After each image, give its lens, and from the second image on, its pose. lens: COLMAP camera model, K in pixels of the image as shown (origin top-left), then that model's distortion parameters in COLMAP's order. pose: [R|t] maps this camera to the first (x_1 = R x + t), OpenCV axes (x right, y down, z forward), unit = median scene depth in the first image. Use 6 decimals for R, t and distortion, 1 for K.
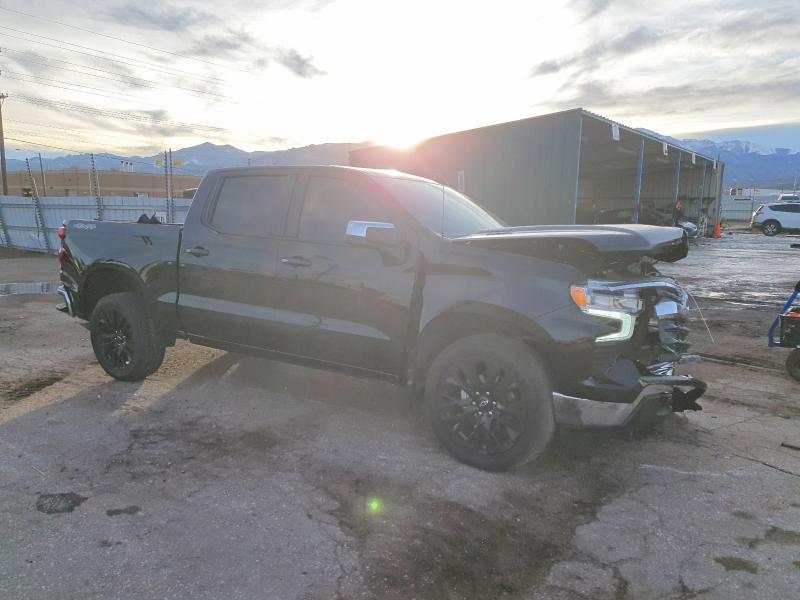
lens RADIAL K [[644.5, 0, 400.0], [0, 644.5, 300.0], [0, 0, 1]] dist [0.025817, 0.003664]
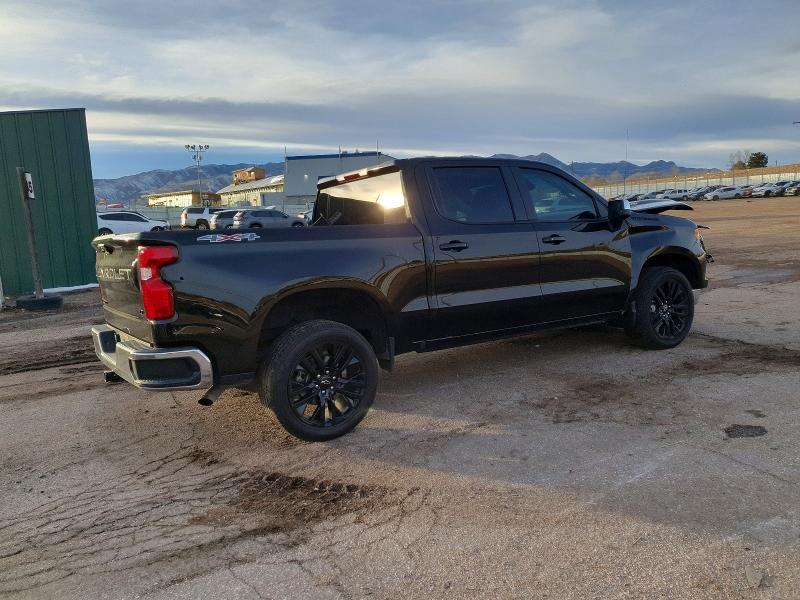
lens RADIAL K [[662.5, 0, 400.0], [0, 662.5, 300.0], [0, 0, 1]] dist [0.069485, 0.002057]
pose [[0.364924, -0.150256, 0.918833, -1.169007], [0.178222, 0.979915, 0.089462, -0.092518], [-0.913820, 0.131109, 0.384373, 0.678007]]
